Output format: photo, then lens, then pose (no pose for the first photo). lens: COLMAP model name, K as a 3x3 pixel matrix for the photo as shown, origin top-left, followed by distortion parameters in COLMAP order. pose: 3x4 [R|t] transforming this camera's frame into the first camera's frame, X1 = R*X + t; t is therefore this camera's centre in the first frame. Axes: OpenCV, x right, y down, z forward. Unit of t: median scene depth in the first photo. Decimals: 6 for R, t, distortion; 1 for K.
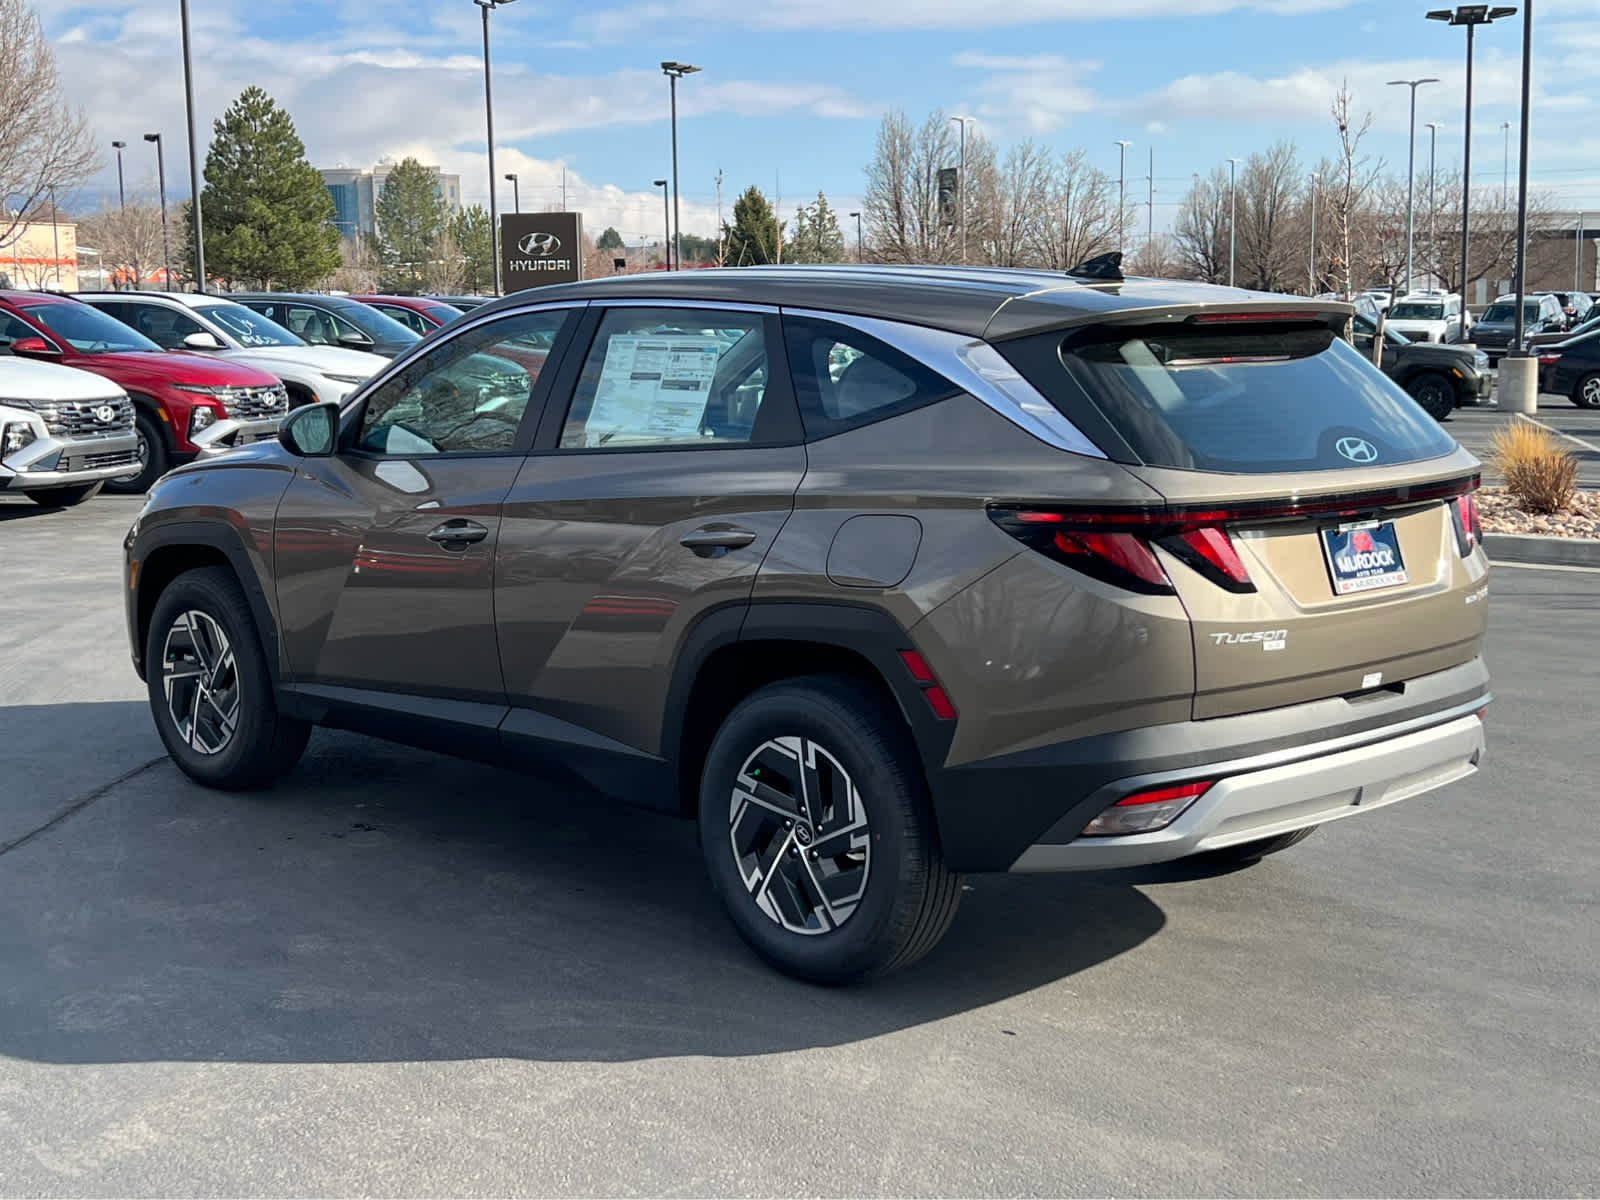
lens RADIAL K [[2349.9, 0, 848.3], [0, 2349.9, 697.0], [0, 0, 1]] dist [0.163790, -0.596894]
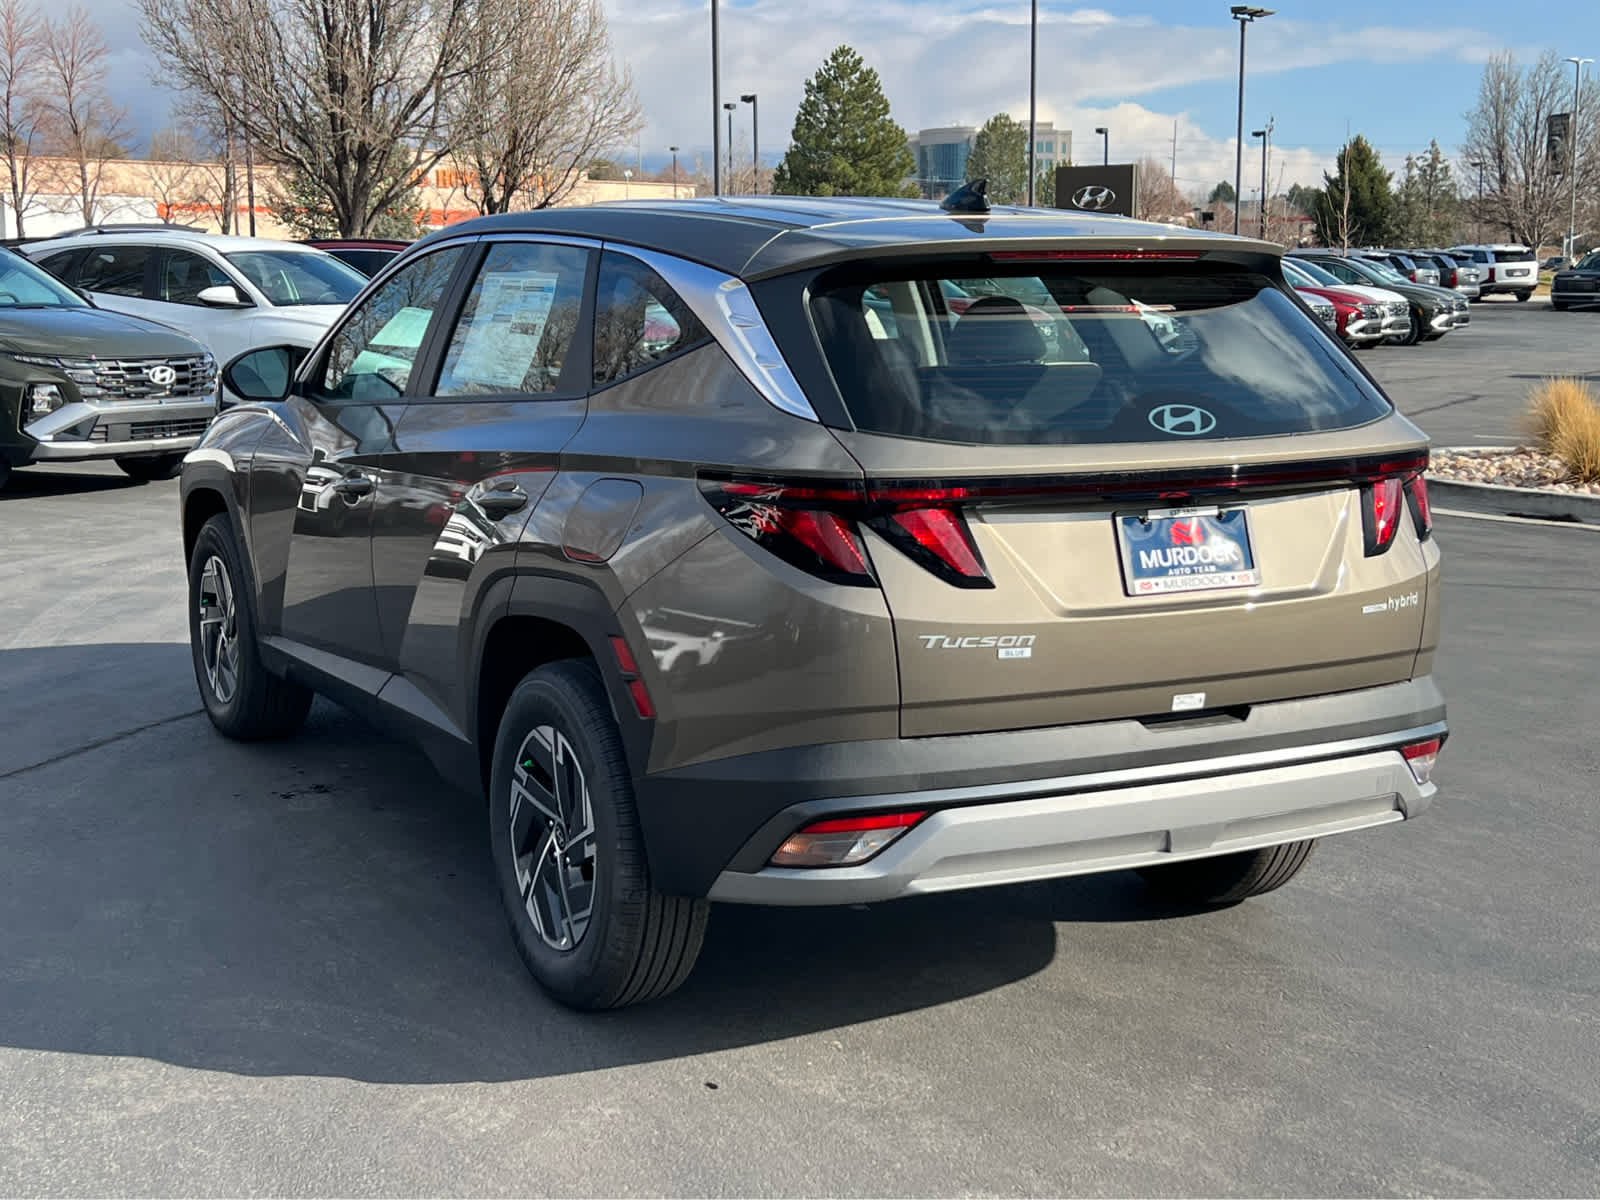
lens RADIAL K [[2349.9, 0, 848.3], [0, 2349.9, 697.0], [0, 0, 1]] dist [0.163790, -0.596894]
pose [[0.958632, 0.058854, -0.278498, 0.326392], [-0.054024, 0.998227, 0.024994, -0.022090], [0.279475, -0.008914, 0.960112, 0.176118]]
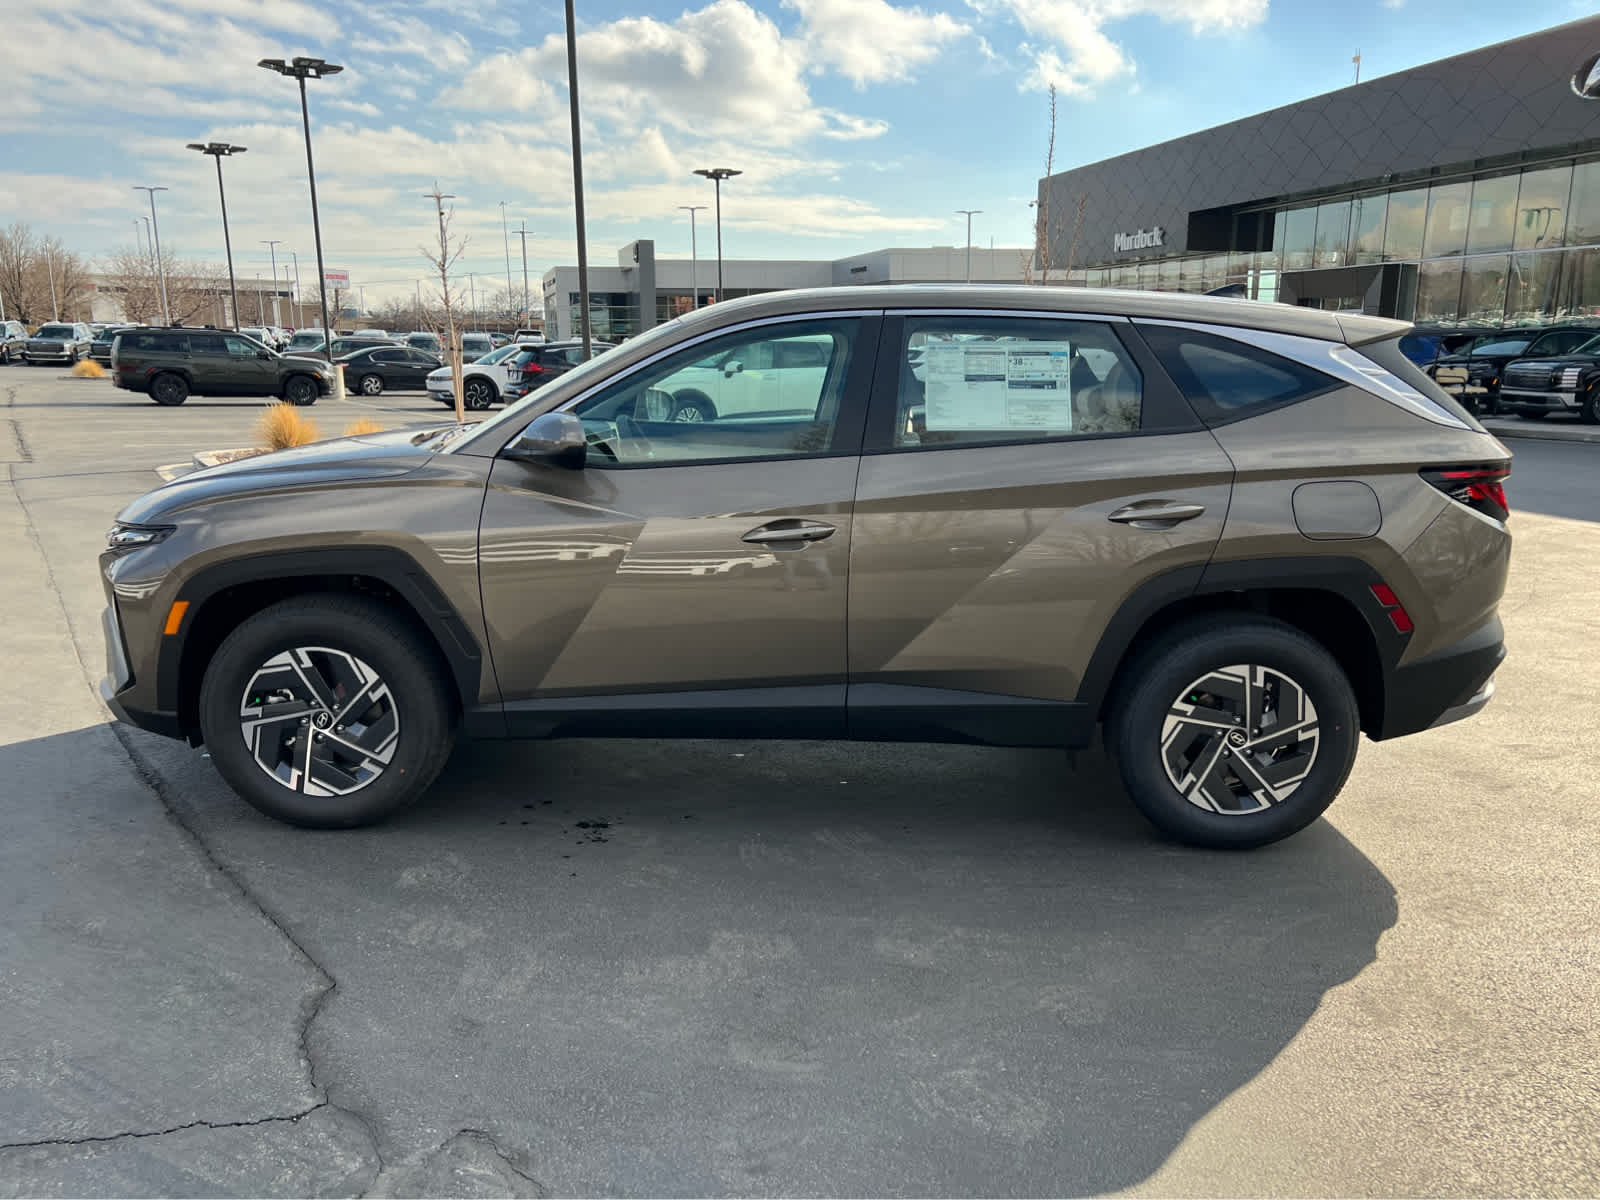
lens RADIAL K [[1234.6, 0, 848.1], [0, 1234.6, 656.8], [0, 0, 1]] dist [0.034115, -0.053528]
pose [[0.682758, -0.173487, 0.709749, -0.626325], [0.110309, 0.984742, 0.134591, -0.098205], [-0.722270, -0.013601, 0.691478, 0.682965]]
